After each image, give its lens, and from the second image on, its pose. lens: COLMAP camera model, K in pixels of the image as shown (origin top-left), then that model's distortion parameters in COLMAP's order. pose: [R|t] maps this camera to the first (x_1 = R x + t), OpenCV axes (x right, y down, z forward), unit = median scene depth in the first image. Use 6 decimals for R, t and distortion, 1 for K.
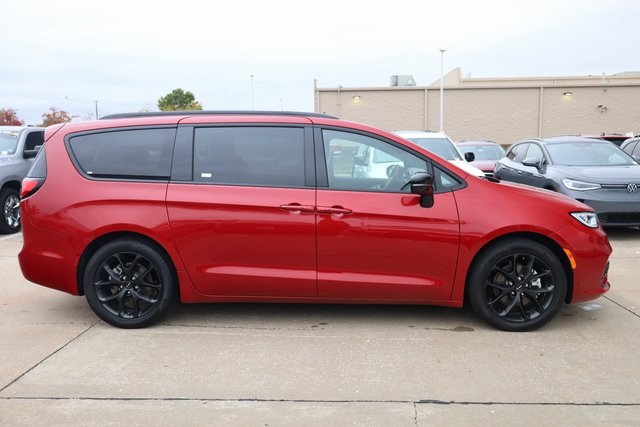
lens RADIAL K [[565.5, 0, 317.7], [0, 565.5, 216.2], [0, 0, 1]] dist [-0.009948, 0.005499]
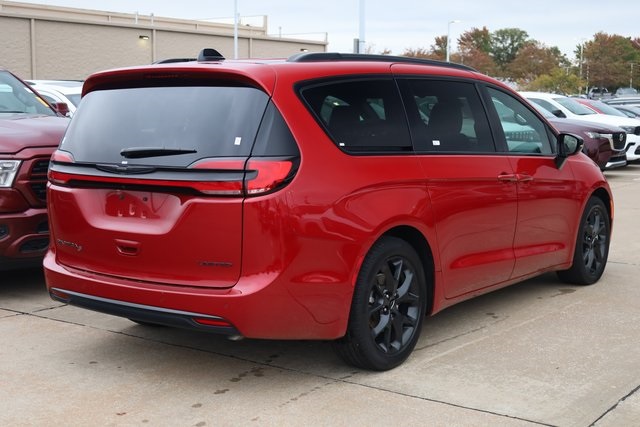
lens RADIAL K [[925.0, 0, 318.6], [0, 925.0, 212.4], [0, 0, 1]] dist [0.013491, 0.000000]
pose [[0.526349, -0.087986, 0.845704, -1.429109], [0.087661, 0.994947, 0.048954, -0.072064], [-0.845738, 0.048368, 0.531402, 0.446467]]
